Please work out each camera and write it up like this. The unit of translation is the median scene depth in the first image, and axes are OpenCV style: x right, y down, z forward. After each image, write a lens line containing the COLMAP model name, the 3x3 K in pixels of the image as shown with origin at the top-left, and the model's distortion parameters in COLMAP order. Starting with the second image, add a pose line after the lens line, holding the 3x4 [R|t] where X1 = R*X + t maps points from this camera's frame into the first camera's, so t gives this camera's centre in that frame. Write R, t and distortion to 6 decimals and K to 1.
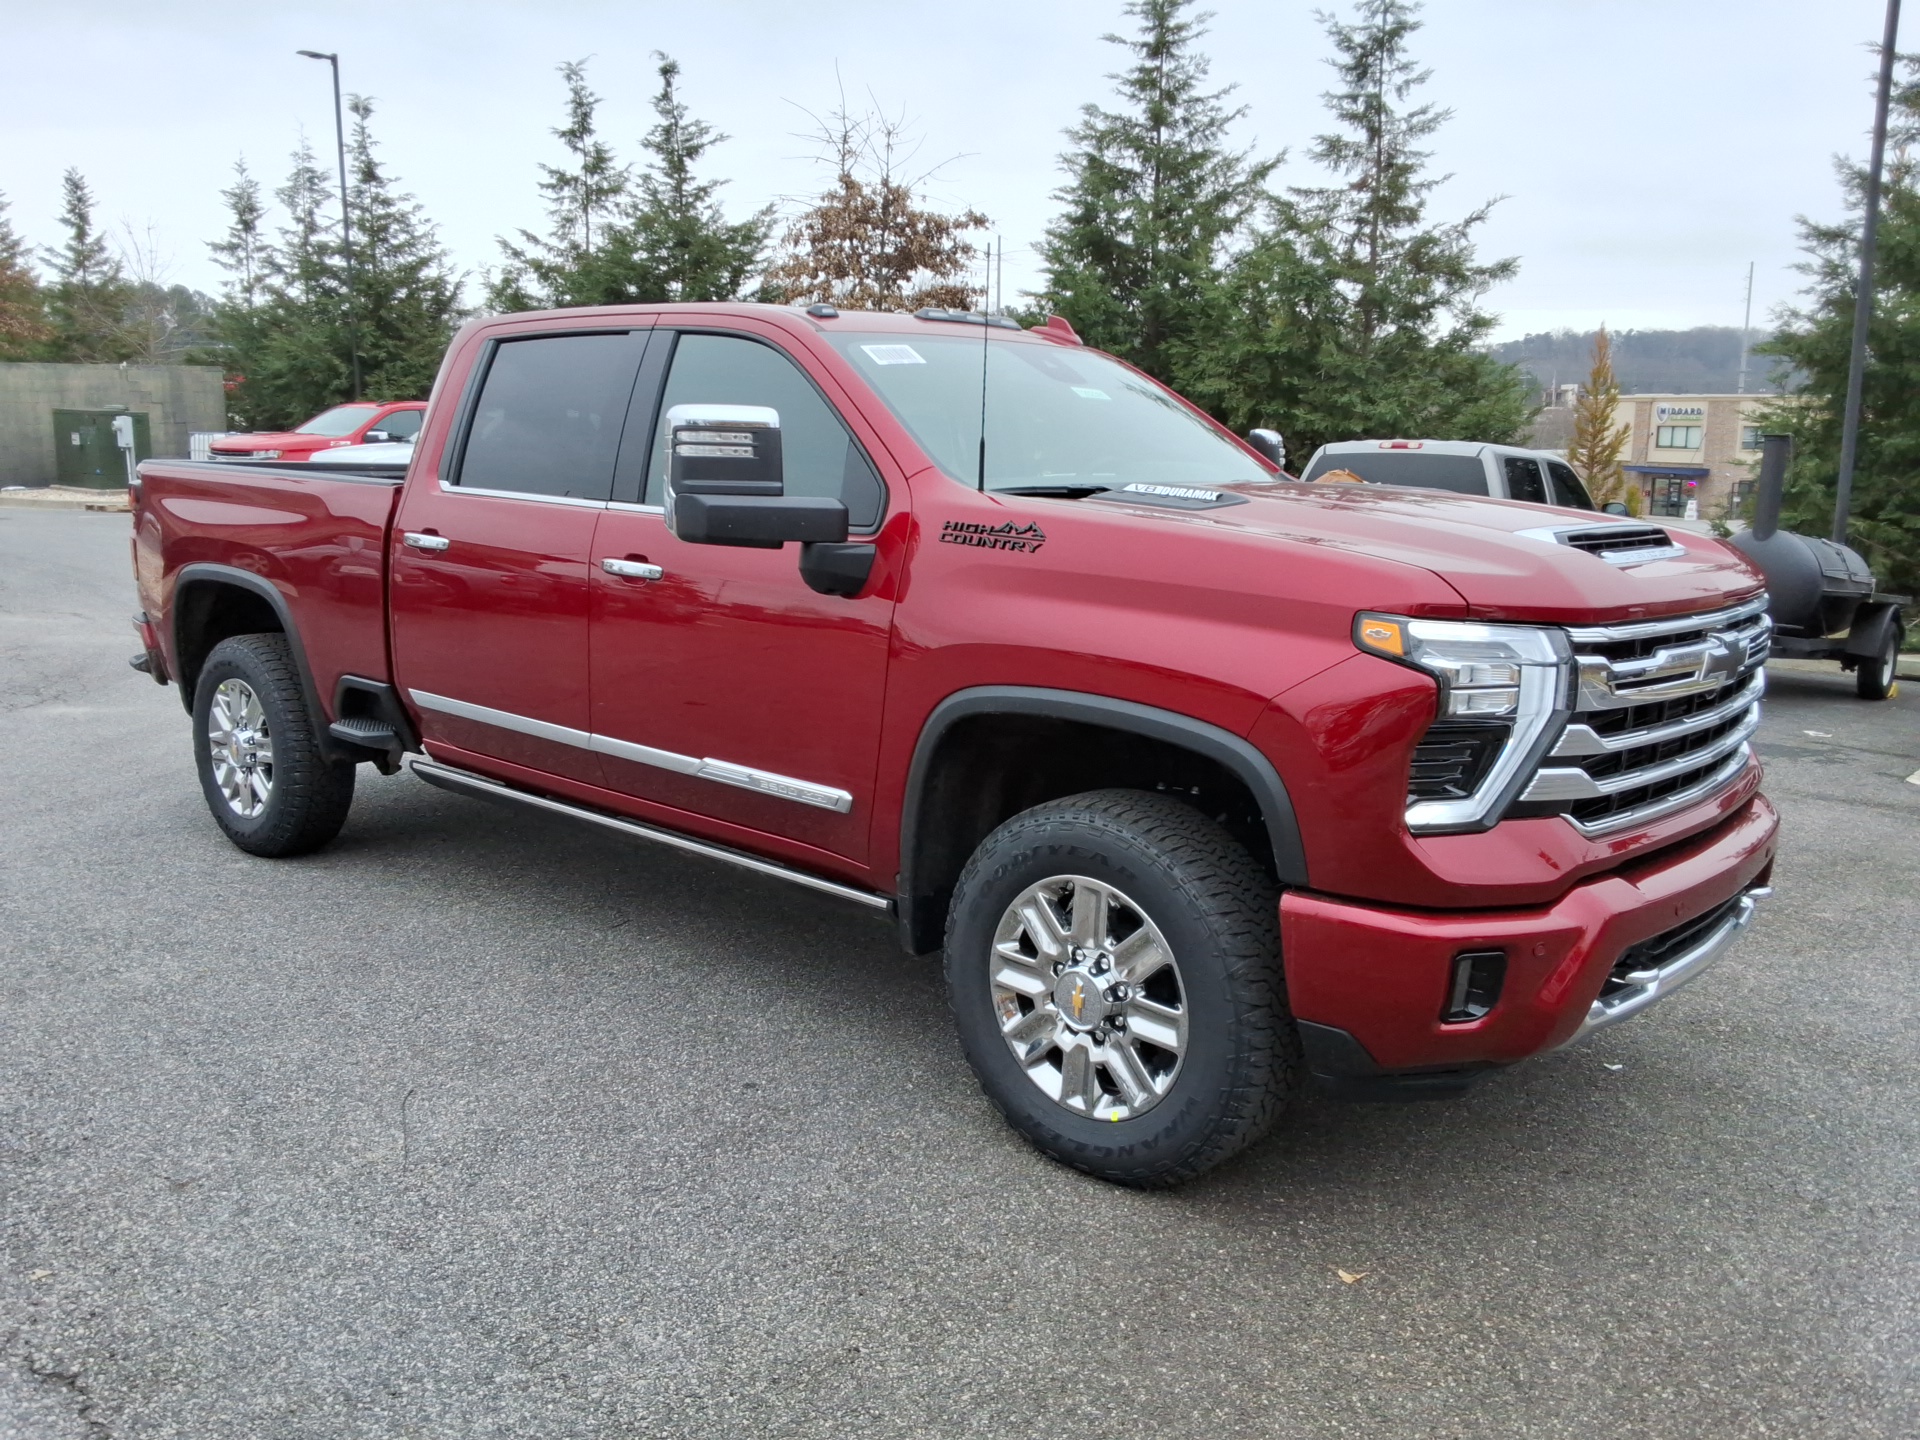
lens RADIAL K [[1531.1, 0, 966.4], [0, 1531.1, 721.4], [0, 0, 1]] dist [0.107420, -0.160044]
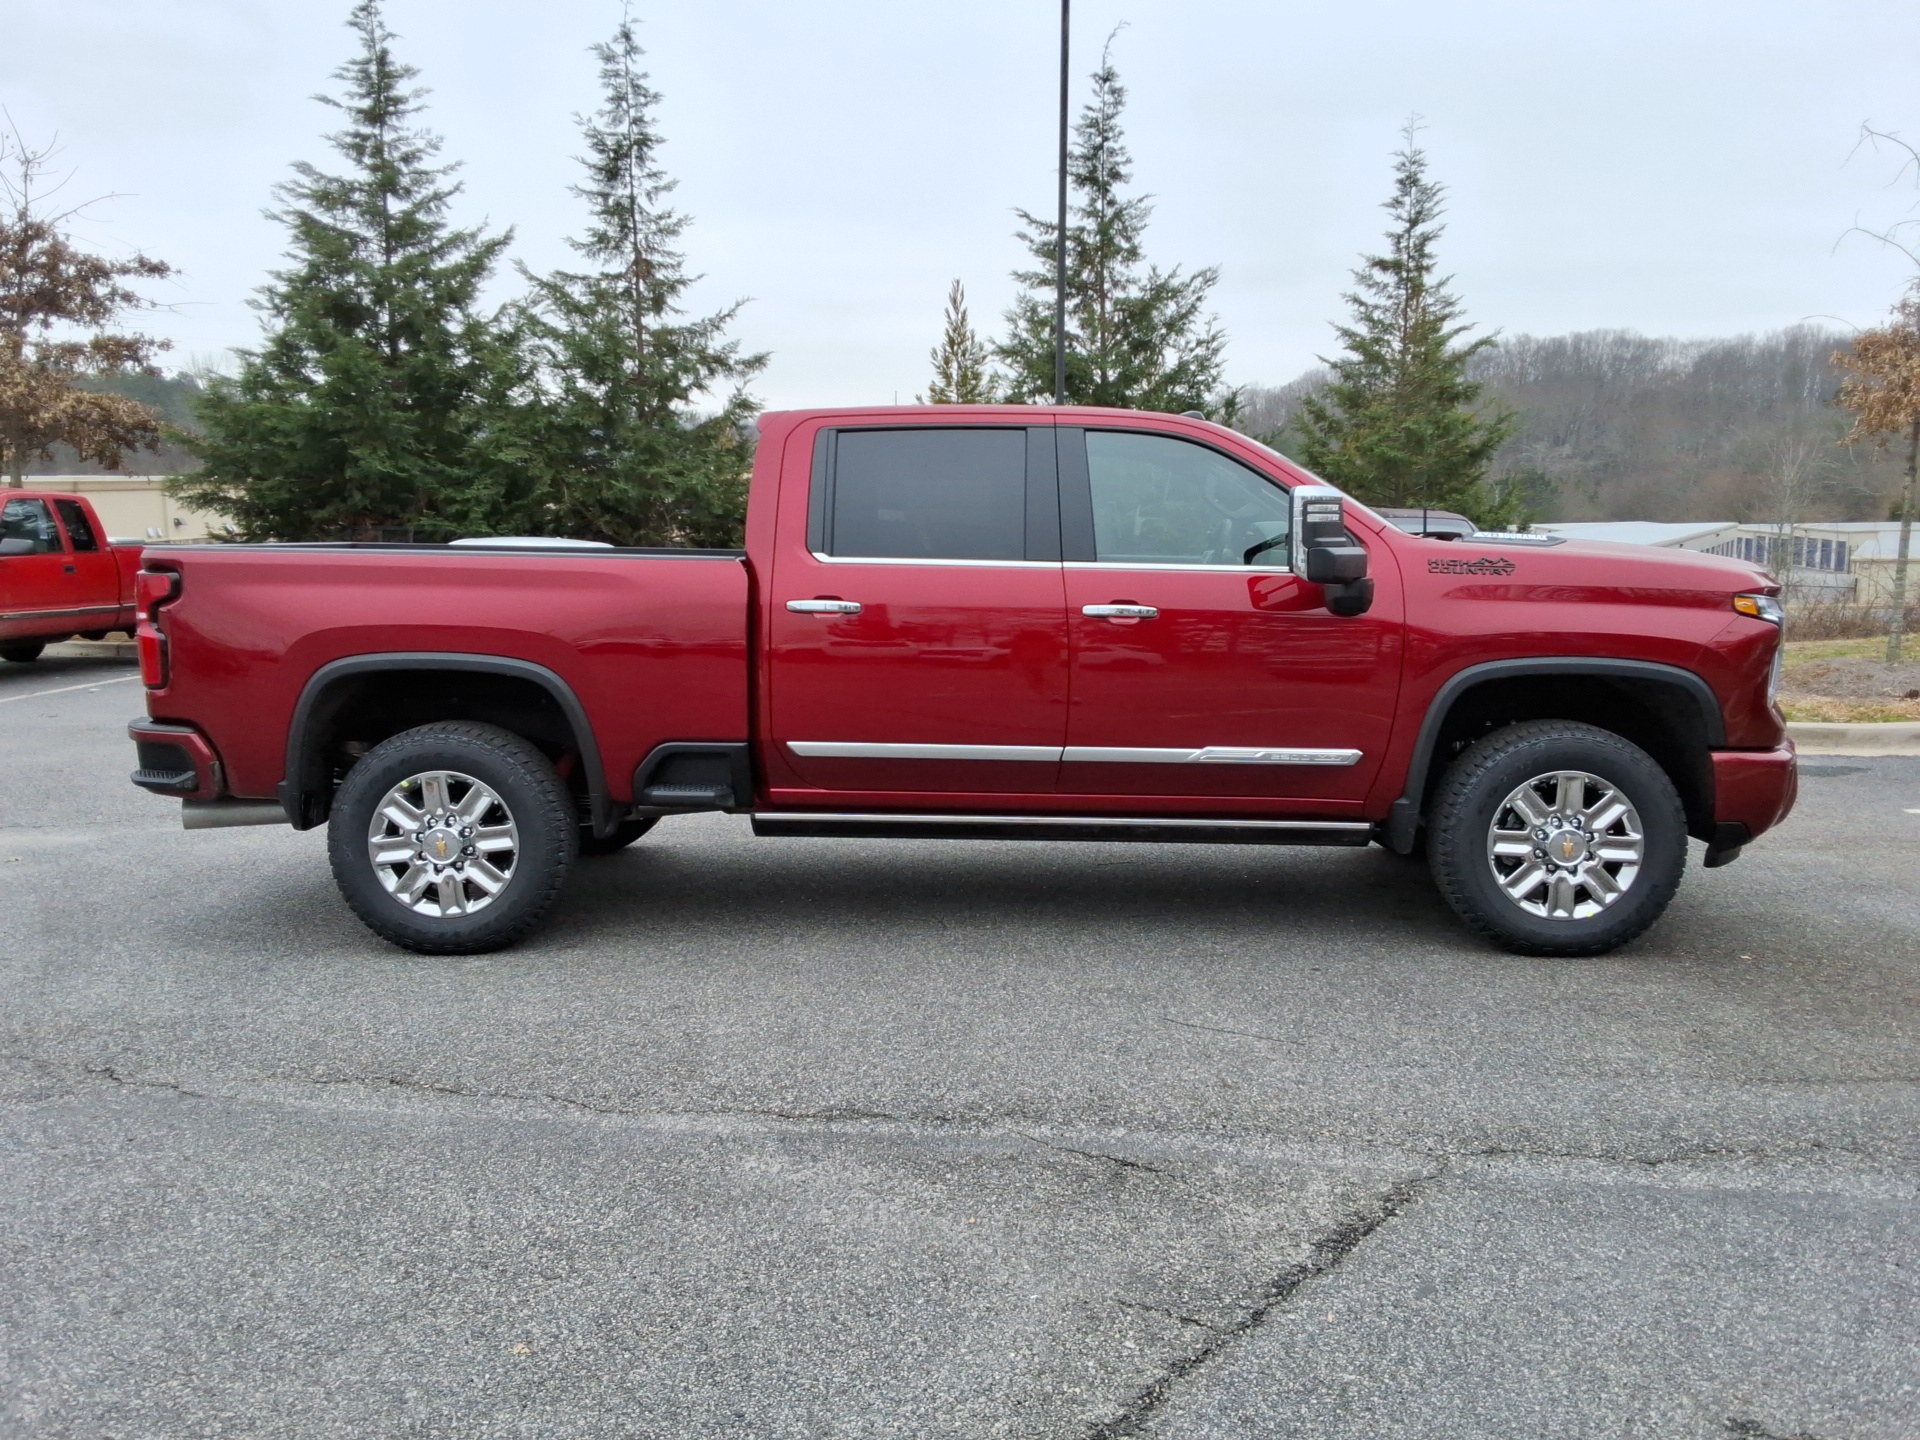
lens RADIAL K [[1572.9, 0, 966.9], [0, 1572.9, 714.8], [0, 0, 1]] dist [0.045412, -0.060434]
pose [[0.781677, -0.088940, 0.617310, -0.265708], [0.119217, 0.992837, -0.007915, -0.004057], [-0.612184, 0.079780, 0.786680, 0.010590]]
